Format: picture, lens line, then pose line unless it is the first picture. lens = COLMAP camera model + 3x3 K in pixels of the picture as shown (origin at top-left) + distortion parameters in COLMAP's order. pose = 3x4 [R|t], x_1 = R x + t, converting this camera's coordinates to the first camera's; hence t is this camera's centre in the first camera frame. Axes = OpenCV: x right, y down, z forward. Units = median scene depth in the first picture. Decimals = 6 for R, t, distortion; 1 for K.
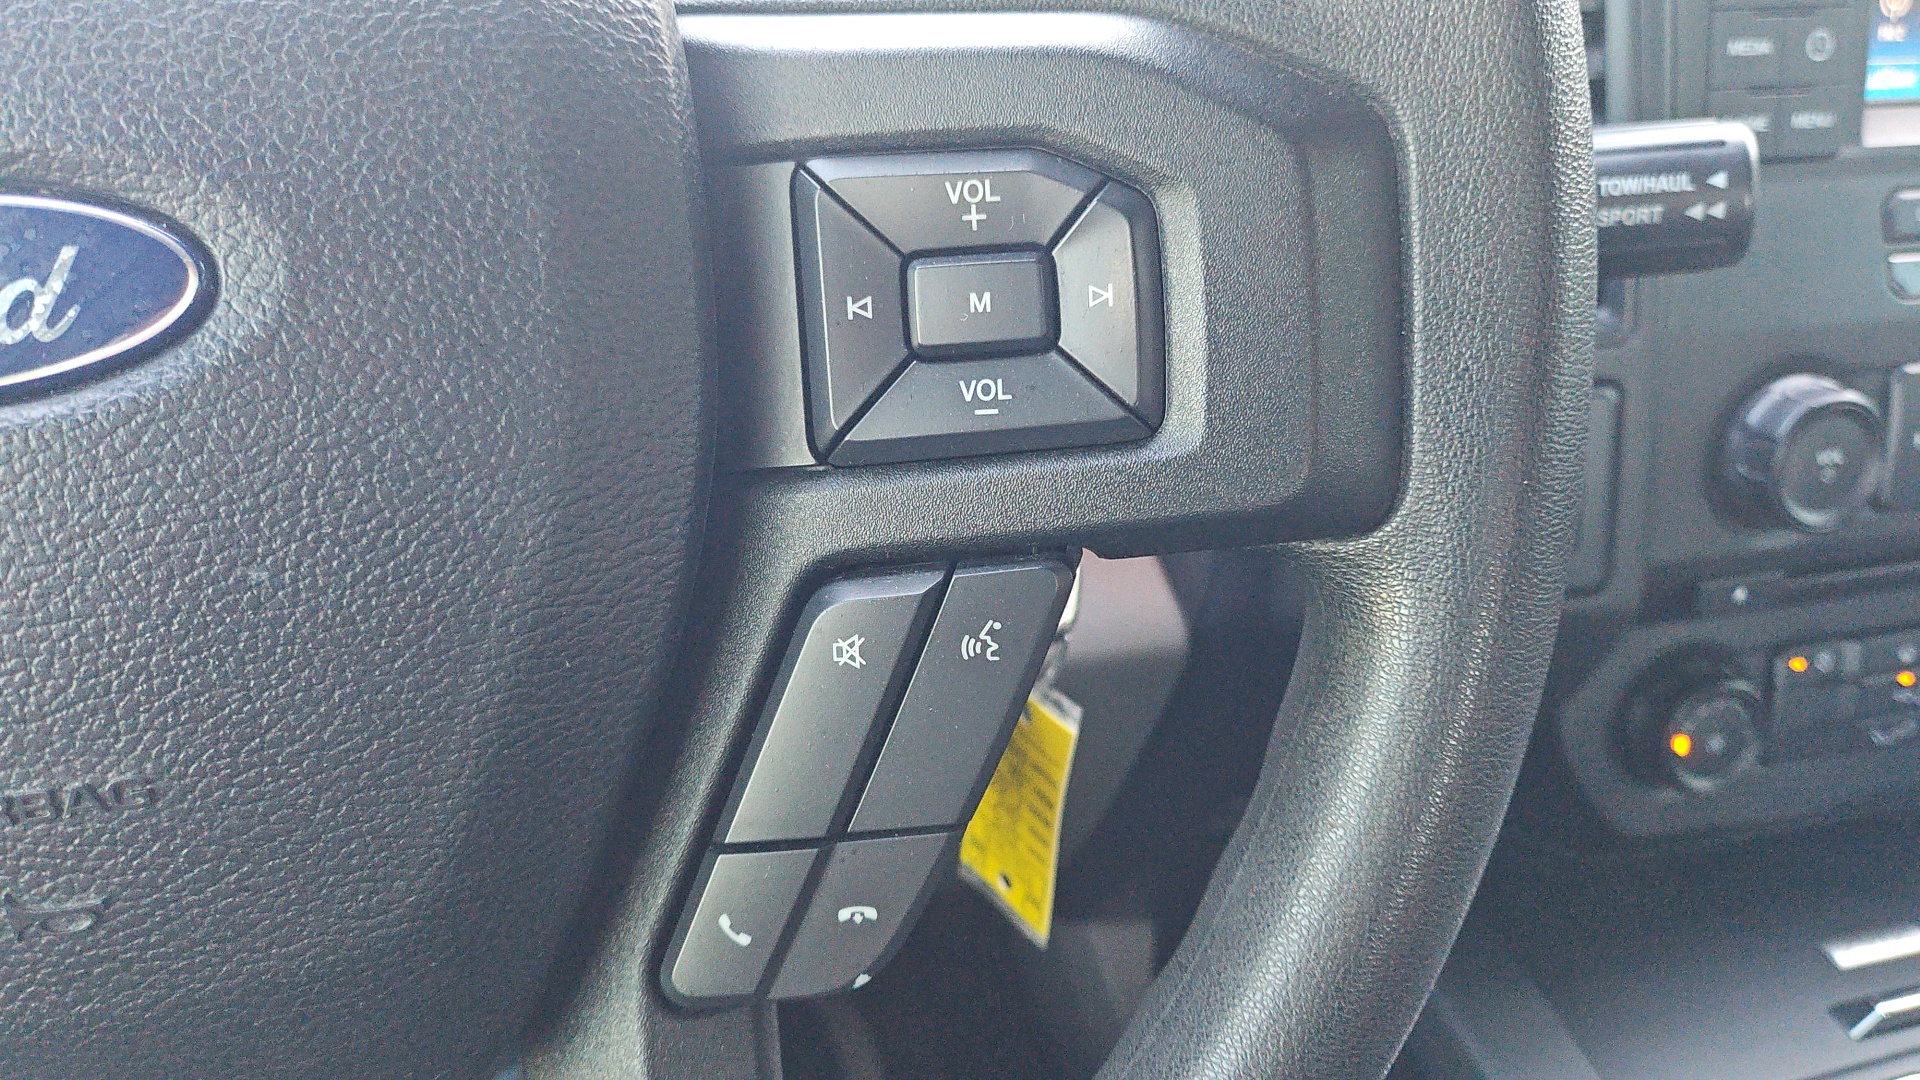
lens RADIAL K [[1333.7, 0, 947.6], [0, 1333.7, 541.5], [0, 0, 1]] dist [0.089301, -0.099915]
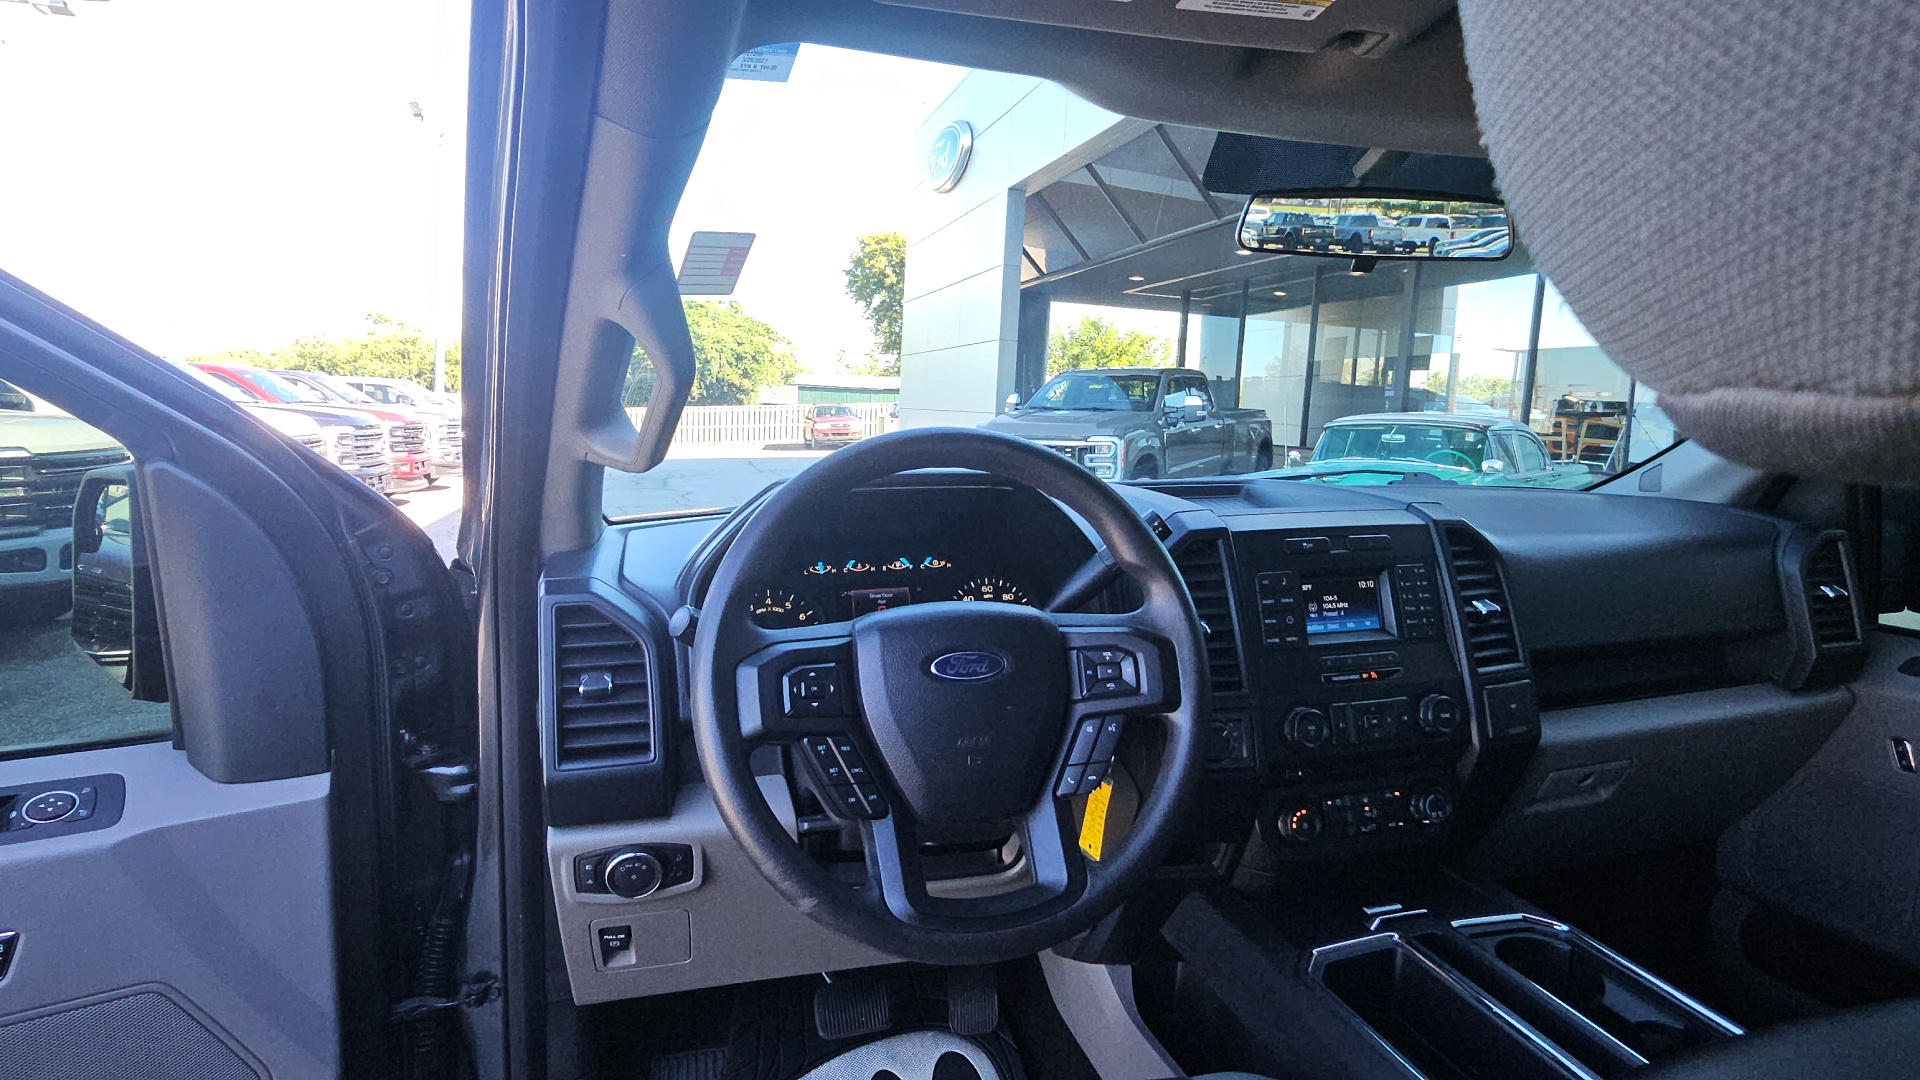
lens RADIAL K [[932.9, 0, 960.0], [0, 932.9, 540.0], [0, 0, 1]] dist [0.001167, 0.000165]
pose [[0.999730, 0.005317, 0.022630, -0.732470], [0.003483, 0.928246, -0.371950, 0.821614], [-0.022983, 0.371928, 0.927977, -3.077658]]
